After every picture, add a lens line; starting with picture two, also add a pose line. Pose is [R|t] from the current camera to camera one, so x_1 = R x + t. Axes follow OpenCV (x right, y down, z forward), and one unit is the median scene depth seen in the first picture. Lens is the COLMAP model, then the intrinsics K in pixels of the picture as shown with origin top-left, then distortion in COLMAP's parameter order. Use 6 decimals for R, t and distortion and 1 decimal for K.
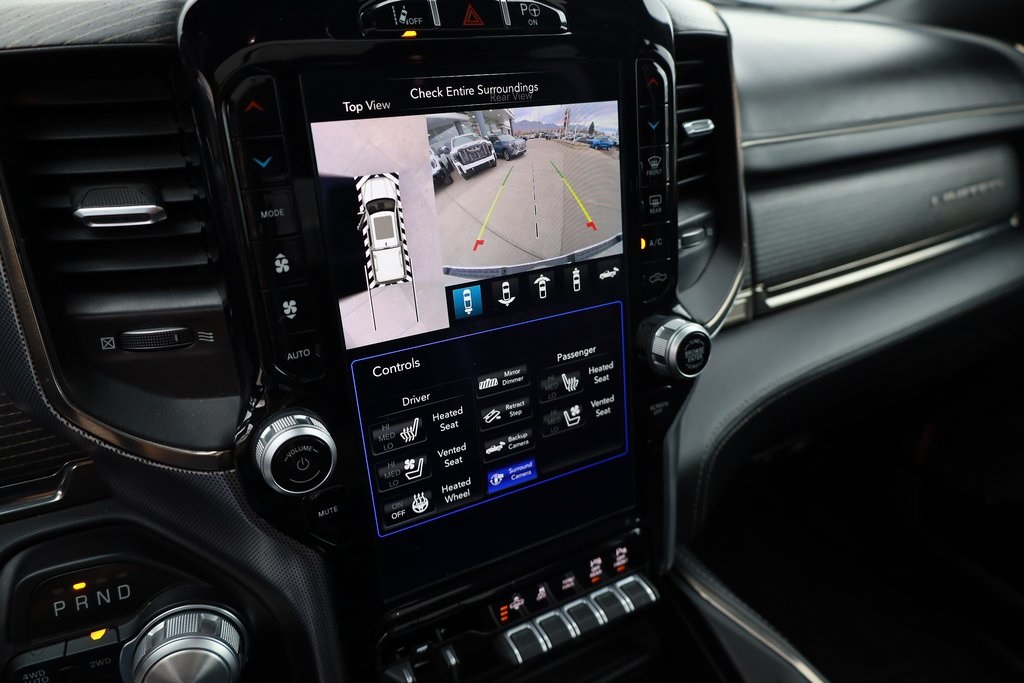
lens RADIAL K [[700.2, 0, 512.0], [0, 700.2, 341.5], [0, 0, 1]] dist [-0.011199, -0.000947]
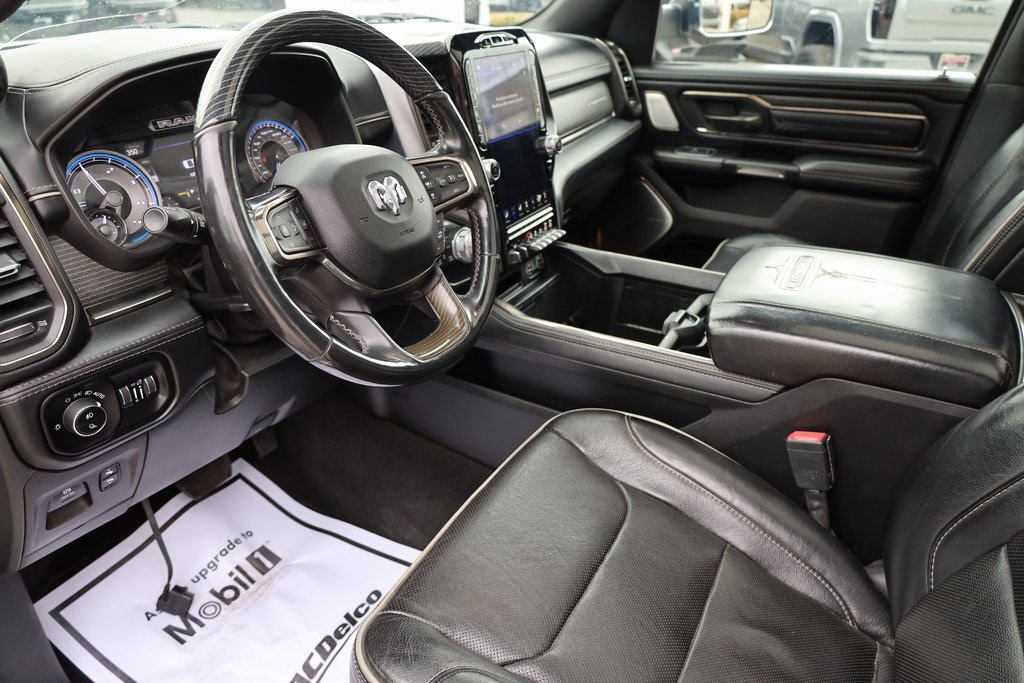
lens RADIAL K [[700.2, 0, 512.0], [0, 700.2, 341.5], [0, 0, 1]] dist [-0.011199, -0.000947]
pose [[0.840775, -0.257269, 0.476350, -1.999941], [0.260799, 0.963523, 0.060064, 0.759589], [-0.474427, 0.073731, 0.877202, -1.907464]]
